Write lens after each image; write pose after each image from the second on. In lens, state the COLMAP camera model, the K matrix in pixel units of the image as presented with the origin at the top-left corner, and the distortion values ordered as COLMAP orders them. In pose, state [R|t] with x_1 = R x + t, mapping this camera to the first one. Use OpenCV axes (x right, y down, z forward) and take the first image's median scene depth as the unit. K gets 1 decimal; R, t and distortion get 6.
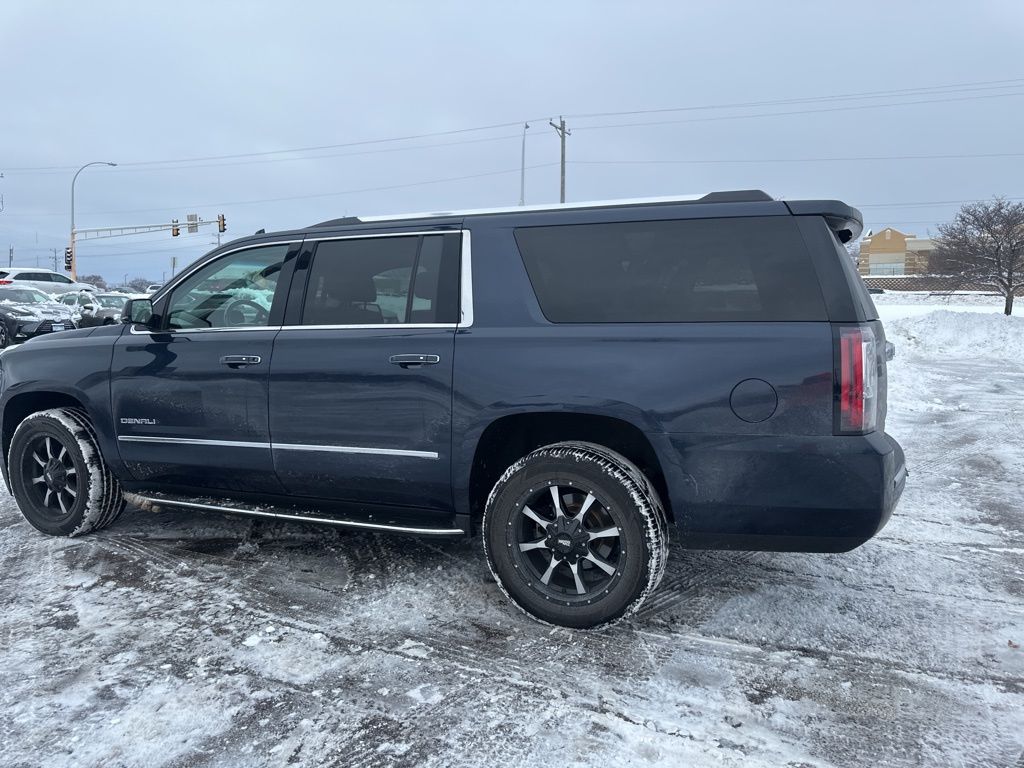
lens RADIAL K [[721.5, 0, 516.5], [0, 721.5, 366.5], [0, 0, 1]] dist [0.040146, -0.048373]
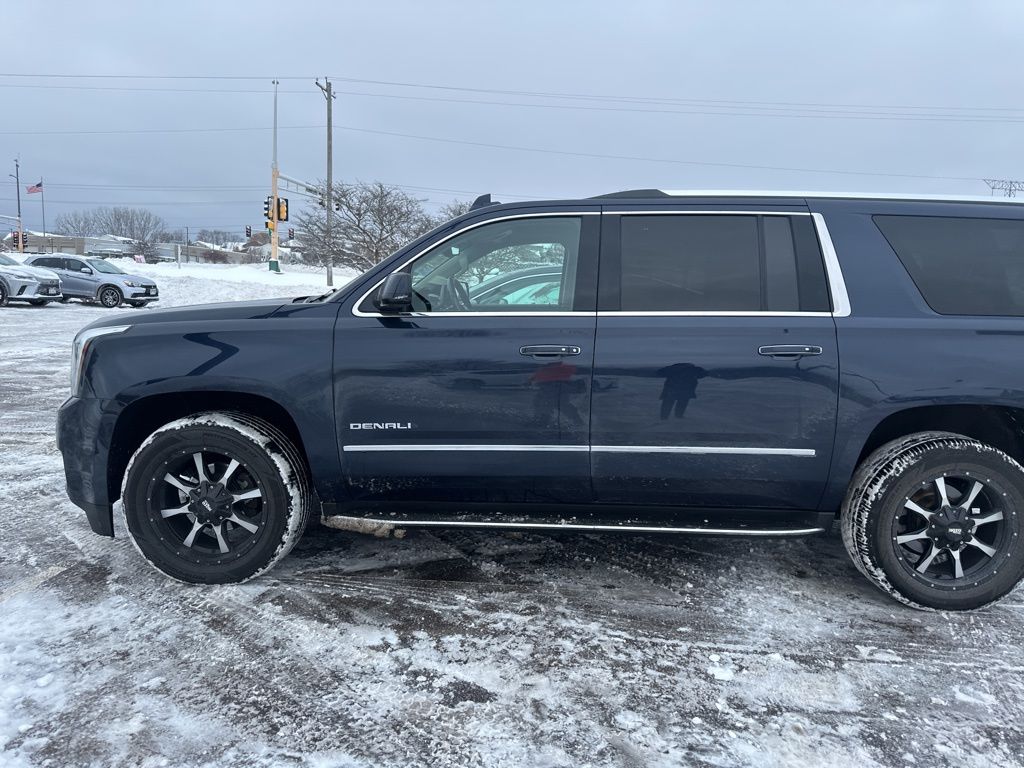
lens RADIAL K [[721.5, 0, 519.3], [0, 721.5, 372.0], [0, 0, 1]] dist [0.040146, -0.048373]
pose [[0.925841, -0.013395, 0.377676, -0.901485], [-0.001672, 0.999217, 0.039538, -0.020492], [-0.377910, -0.037237, 0.925093, 0.290340]]
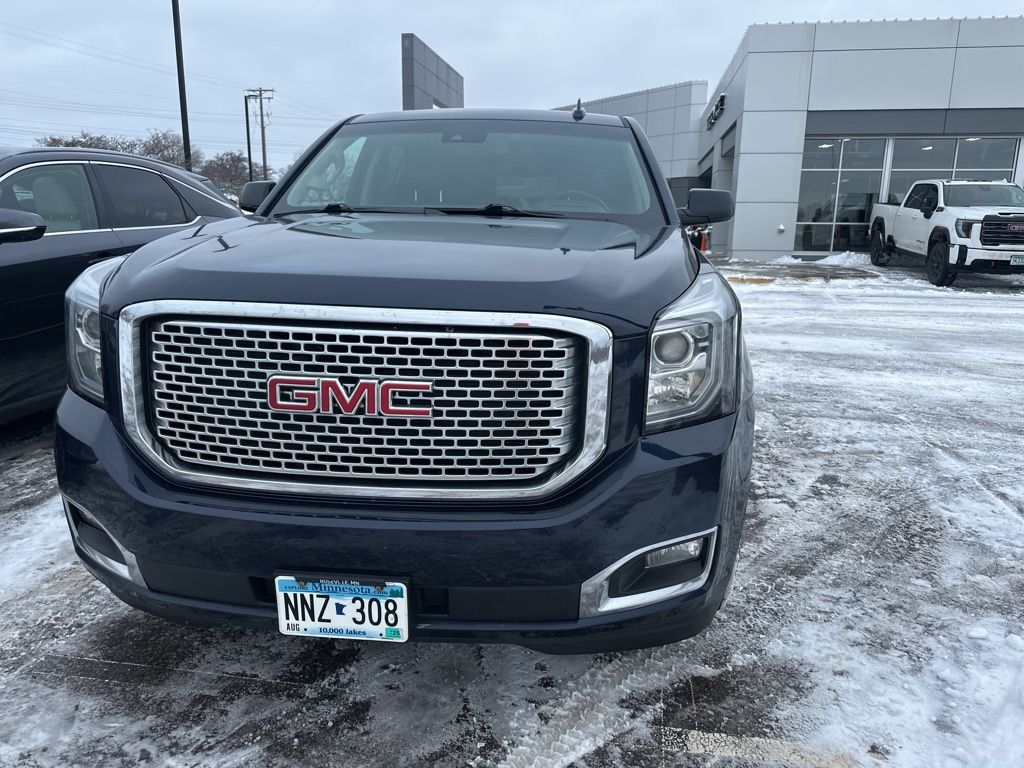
lens RADIAL K [[721.5, 0, 525.5], [0, 721.5, 383.3], [0, 0, 1]] dist [0.040146, -0.048373]
pose [[-0.308912, -0.226132, 0.923817, -1.601617], [0.042915, 0.967021, 0.251057, -0.125154], [-0.950122, 0.117200, -0.289020, 1.881884]]
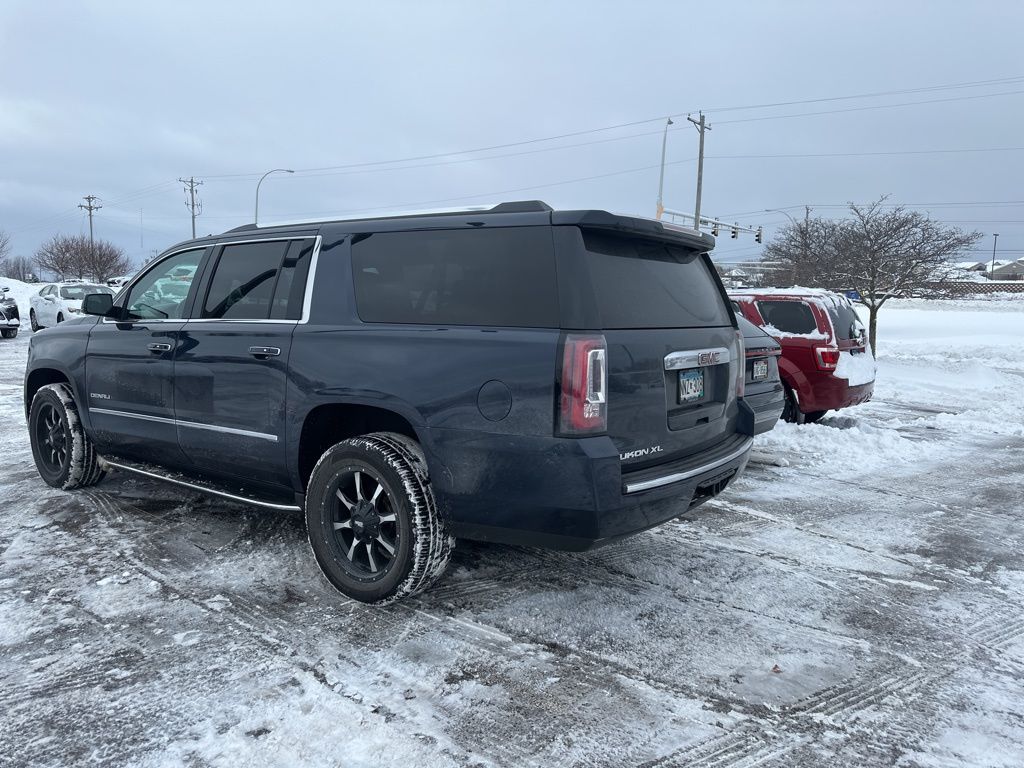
lens RADIAL K [[721.5, 0, 504.1], [0, 721.5, 366.5], [0, 0, 1]] dist [0.040146, -0.048373]
pose [[0.973066, 0.039367, -0.227139, 0.525338], [-0.038979, 0.999221, 0.006196, -0.008496], [0.227206, 0.002824, 0.973843, -0.016483]]
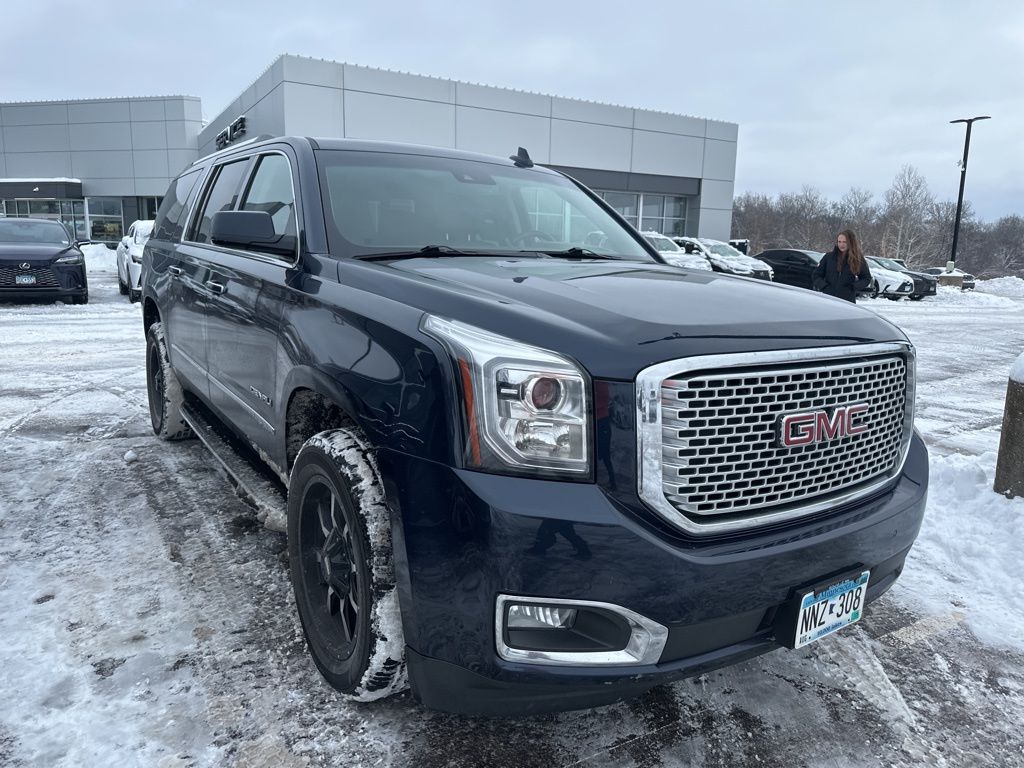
lens RADIAL K [[721.5, 0, 517.3], [0, 721.5, 379.1], [0, 0, 1]] dist [0.040146, -0.048373]
pose [[-0.846046, -0.125493, 0.518128, -1.166006], [-0.001450, 0.972437, 0.233161, -0.170205], [-0.533107, 0.196514, -0.822909, 2.499112]]
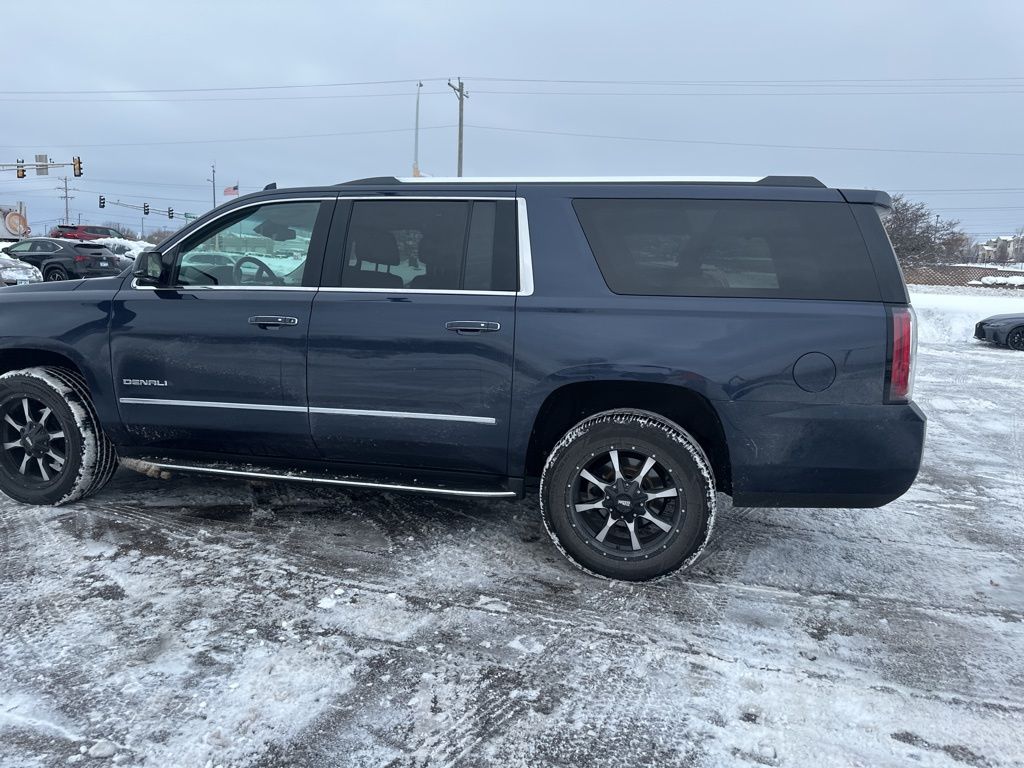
lens RADIAL K [[721.5, 0, 516.1], [0, 721.5, 382.8], [0, 0, 1]] dist [0.040146, -0.048373]
pose [[0.985831, 0.014591, 0.167103, -0.273367], [-0.025521, 0.997659, 0.063450, 0.004769], [-0.165786, -0.066816, 0.983896, -0.004696]]
